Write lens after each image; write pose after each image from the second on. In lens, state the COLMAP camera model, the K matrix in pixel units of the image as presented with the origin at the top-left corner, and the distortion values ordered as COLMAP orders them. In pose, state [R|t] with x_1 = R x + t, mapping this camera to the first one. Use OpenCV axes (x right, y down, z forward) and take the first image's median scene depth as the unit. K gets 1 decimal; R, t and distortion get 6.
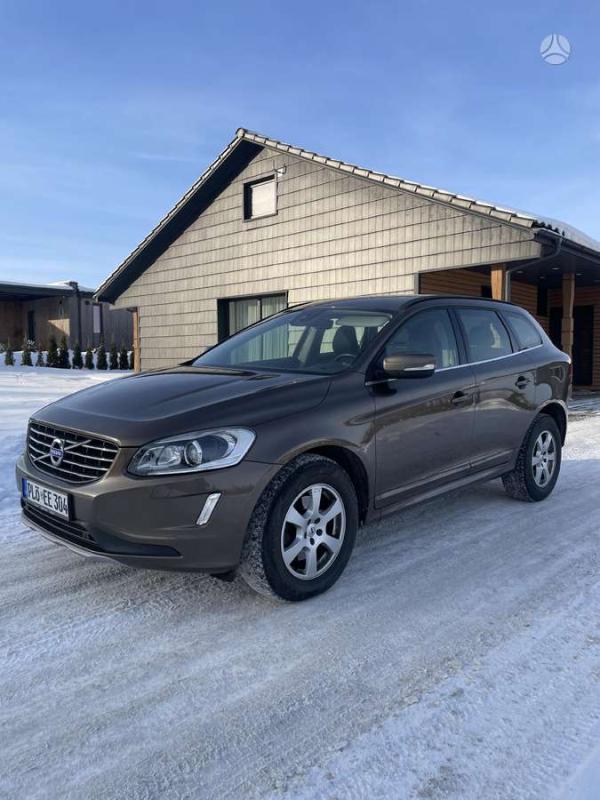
lens RADIAL K [[607.4, 0, 298.9], [0, 607.4, 405.1], [0, 0, 1]] dist [0.046334, -0.009437]
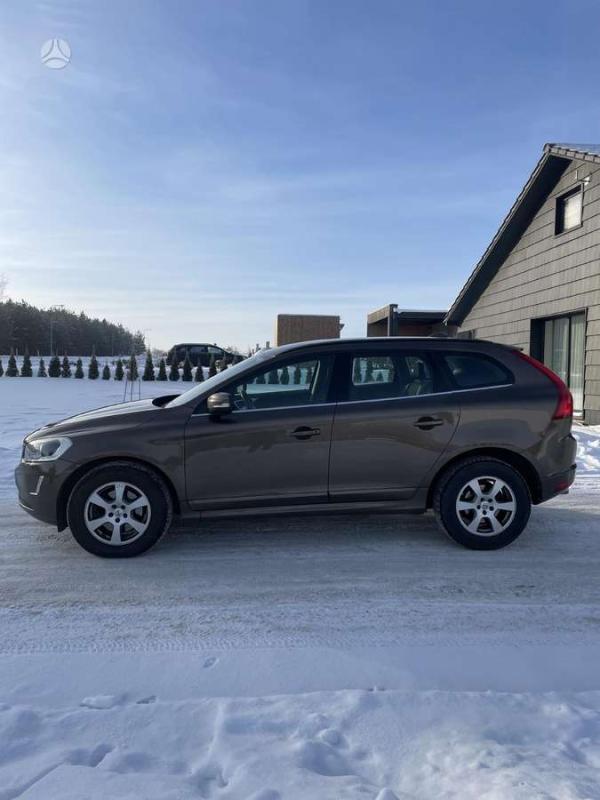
lens RADIAL K [[607.4, 0, 307.2], [0, 607.4, 399.6], [0, 0, 1]] dist [0.046334, -0.009437]
pose [[0.745452, 0.037492, -0.665504, 1.018058], [-0.057931, 0.998283, -0.008652, -0.063459], [0.664037, 0.045003, 0.746344, 0.136379]]
